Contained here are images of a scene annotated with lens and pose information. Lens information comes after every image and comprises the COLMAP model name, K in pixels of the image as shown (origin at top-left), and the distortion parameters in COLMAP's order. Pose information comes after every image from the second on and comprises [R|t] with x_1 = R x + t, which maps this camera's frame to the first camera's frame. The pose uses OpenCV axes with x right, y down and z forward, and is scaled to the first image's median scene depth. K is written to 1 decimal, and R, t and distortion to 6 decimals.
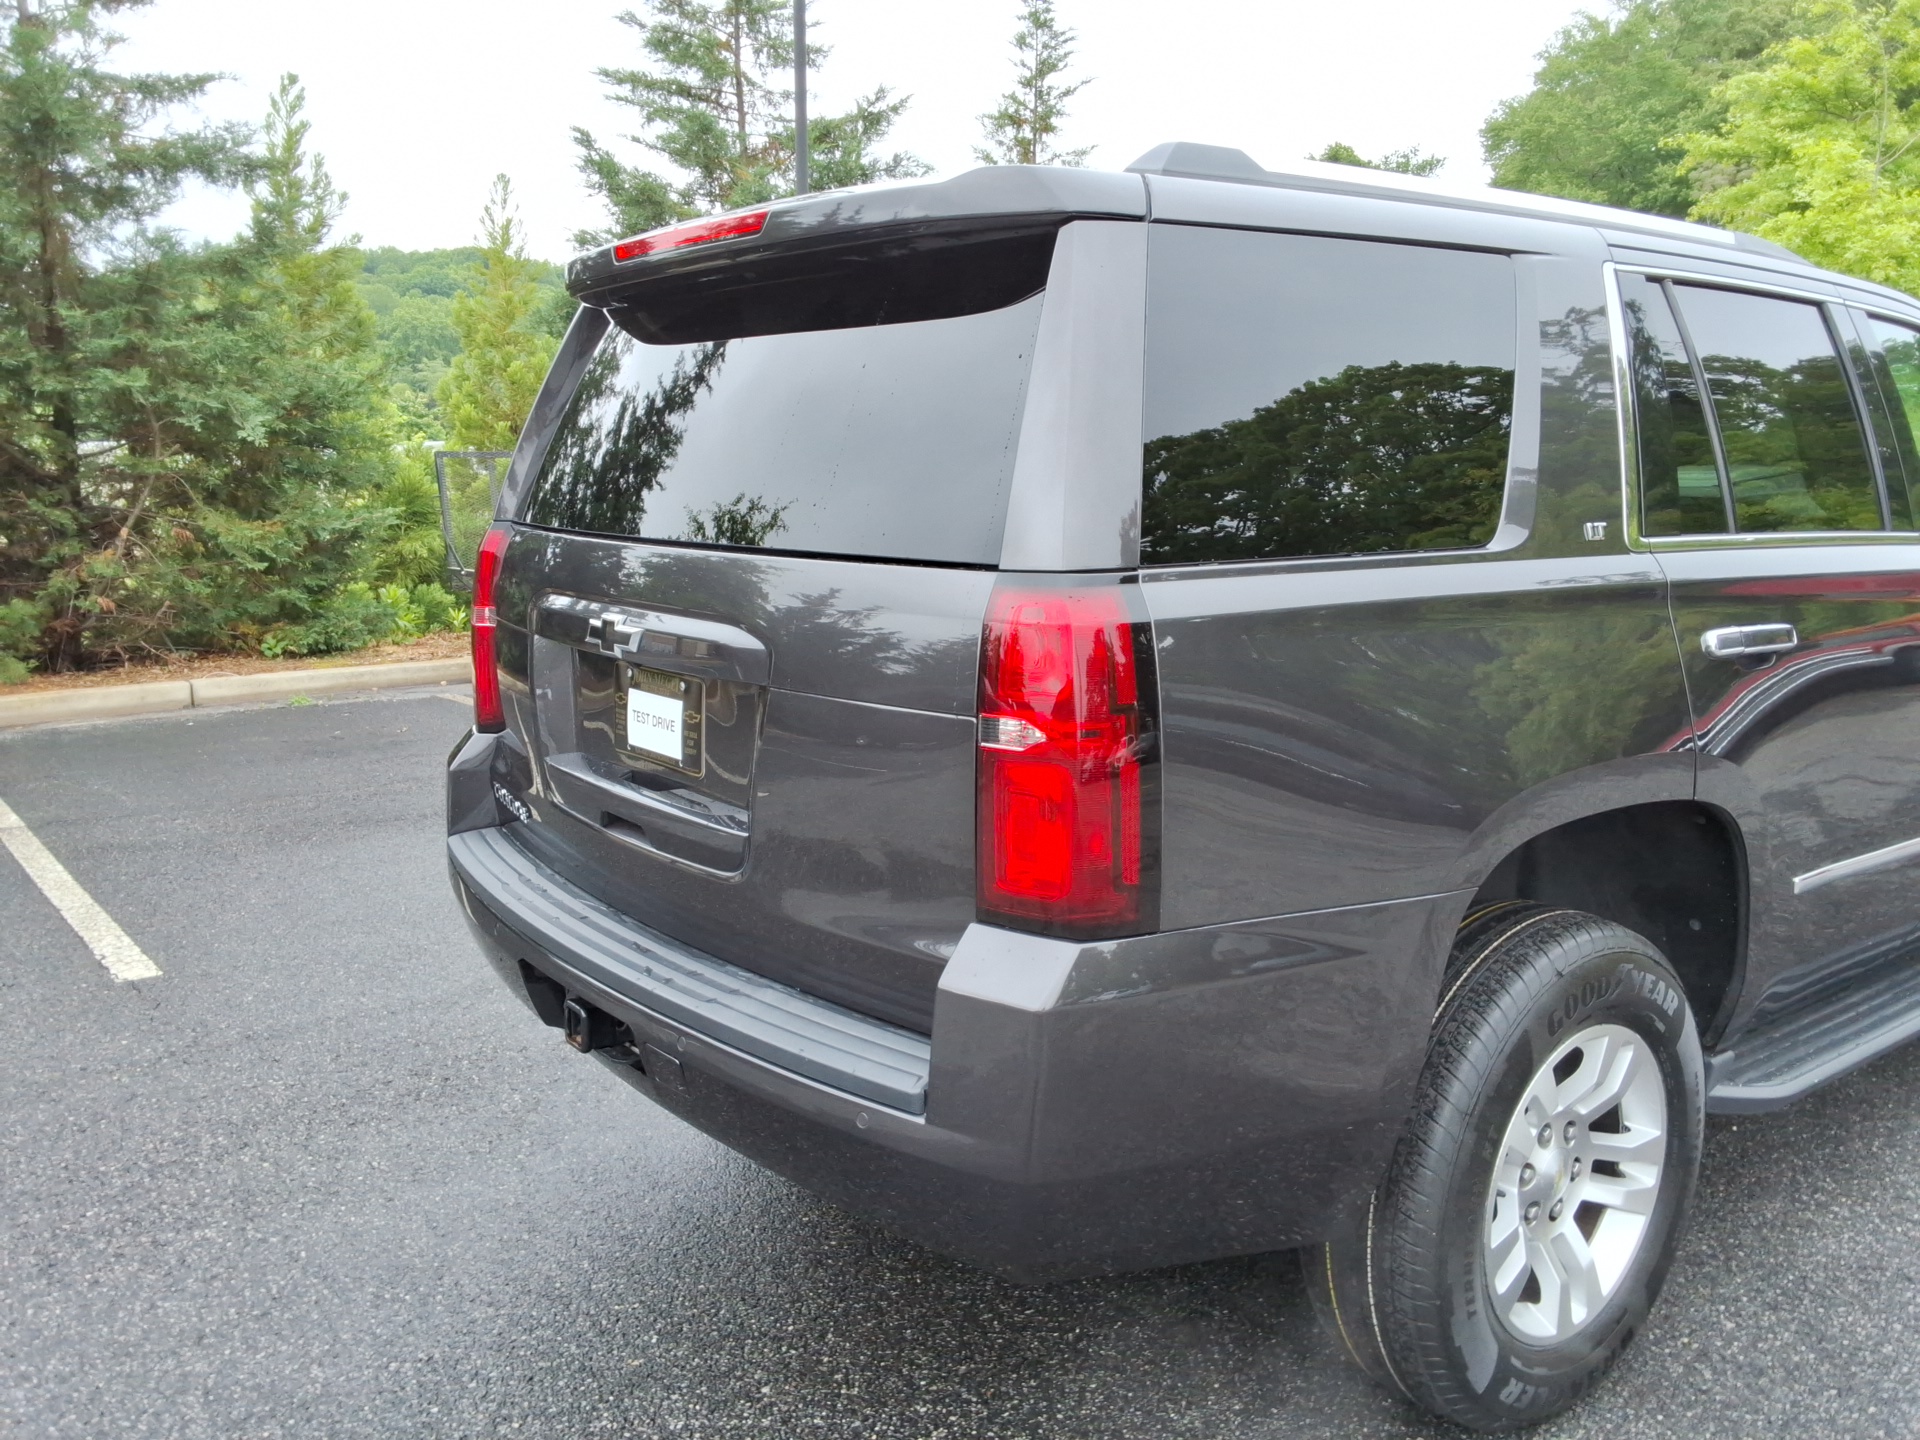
lens RADIAL K [[1544.6, 0, 972.3], [0, 1544.6, 692.8], [0, 0, 1]] dist [0.133222, -0.207838]
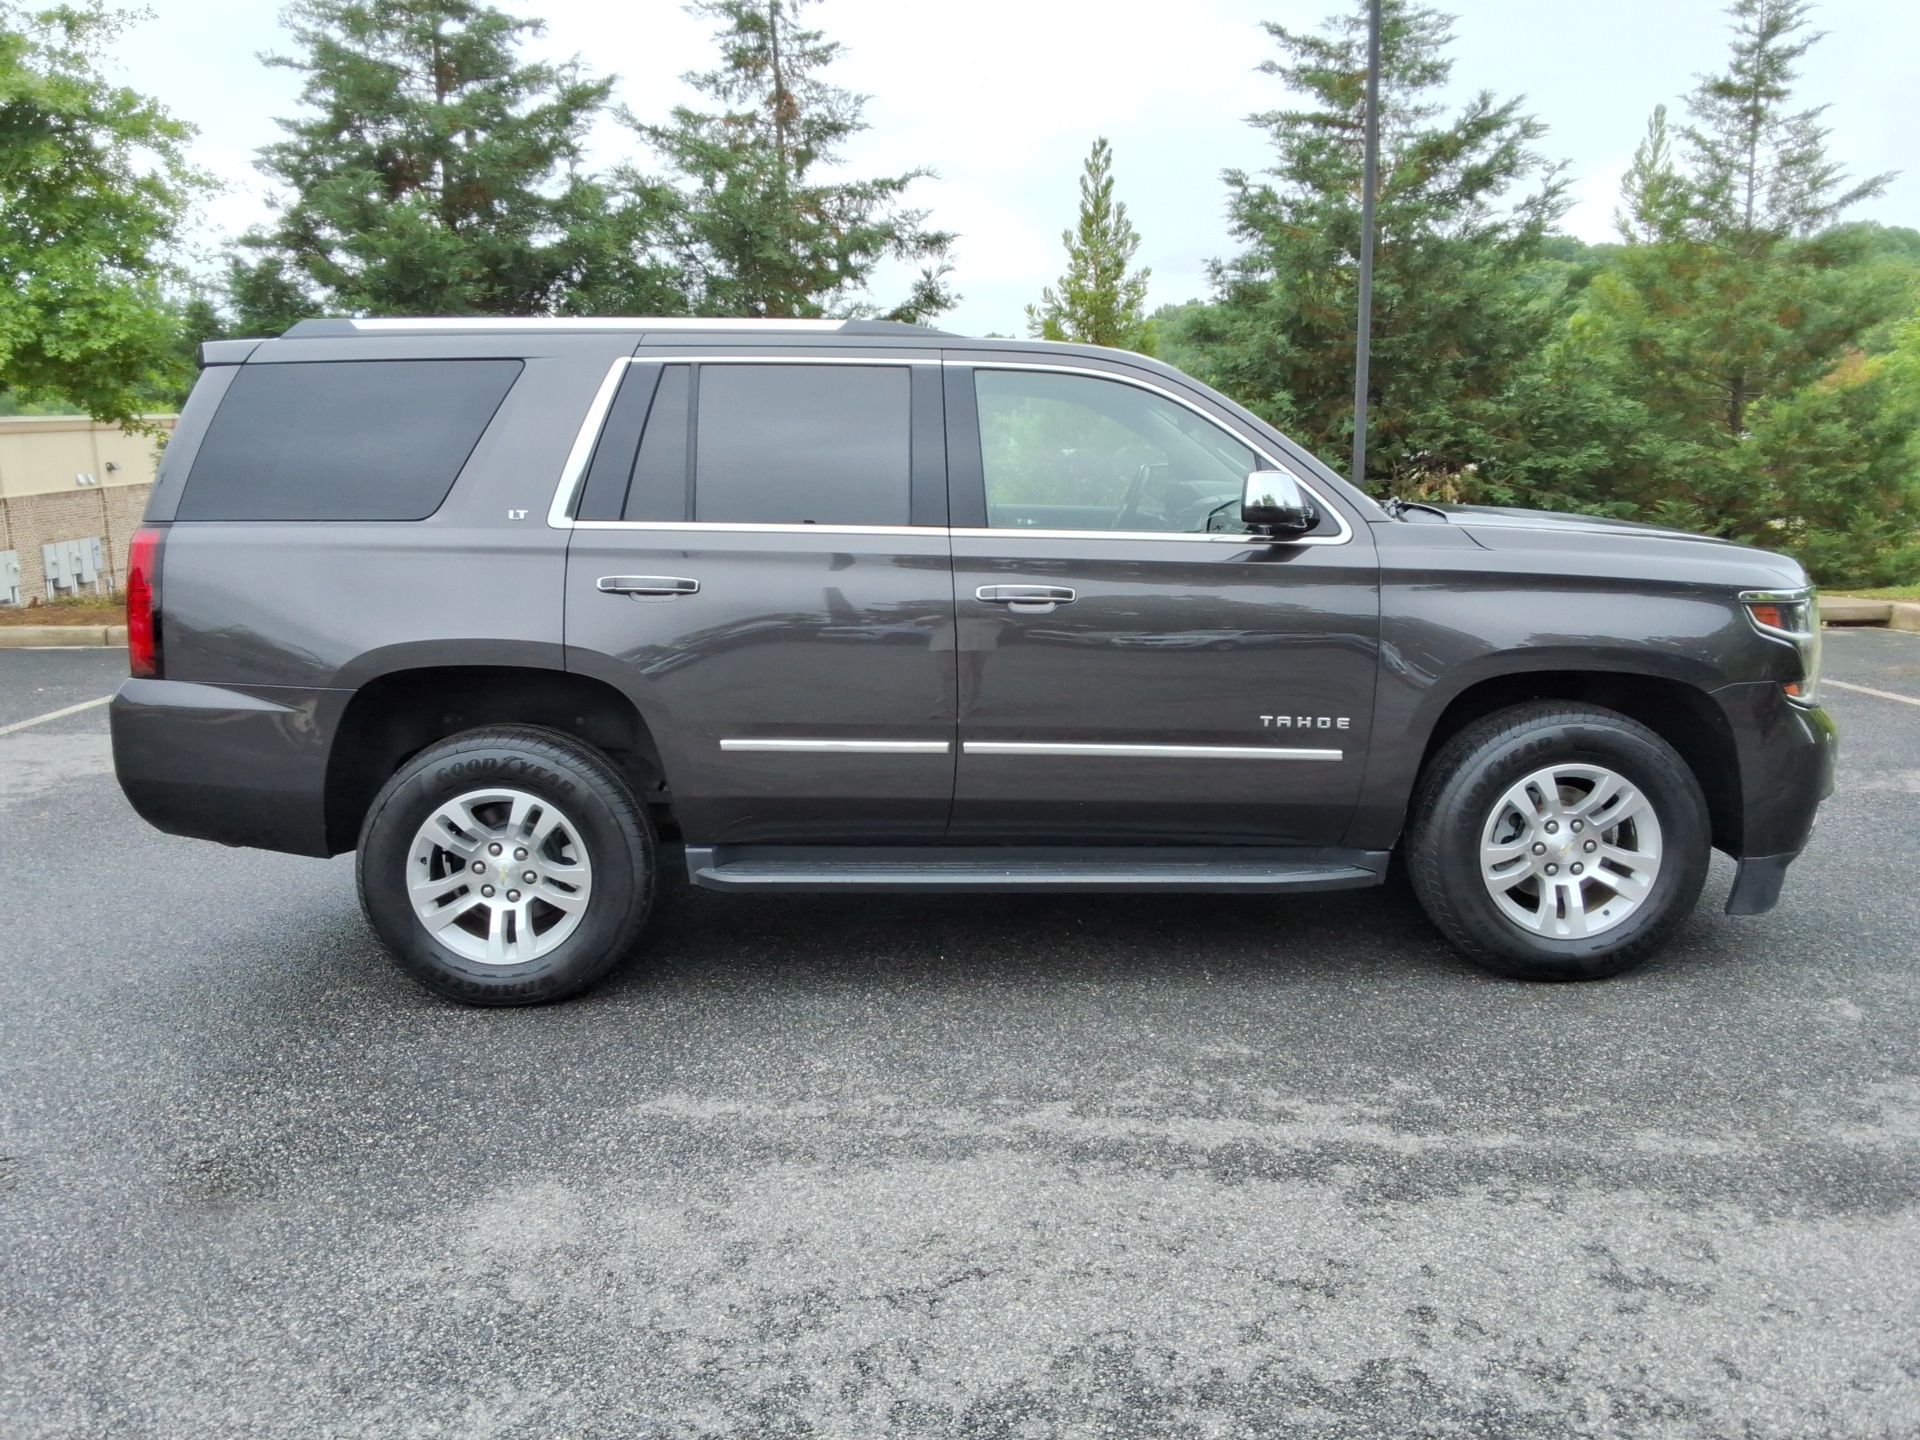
lens RADIAL K [[1550.3, 0, 961.8], [0, 1550.3, 716.3], [0, 0, 1]] dist [0.113418, -0.140295]
pose [[0.791103, 0.100039, -0.603447, 0.407144], [-0.088311, 0.994879, 0.049158, -0.002082], [0.605274, 0.014402, 0.795887, -0.030924]]
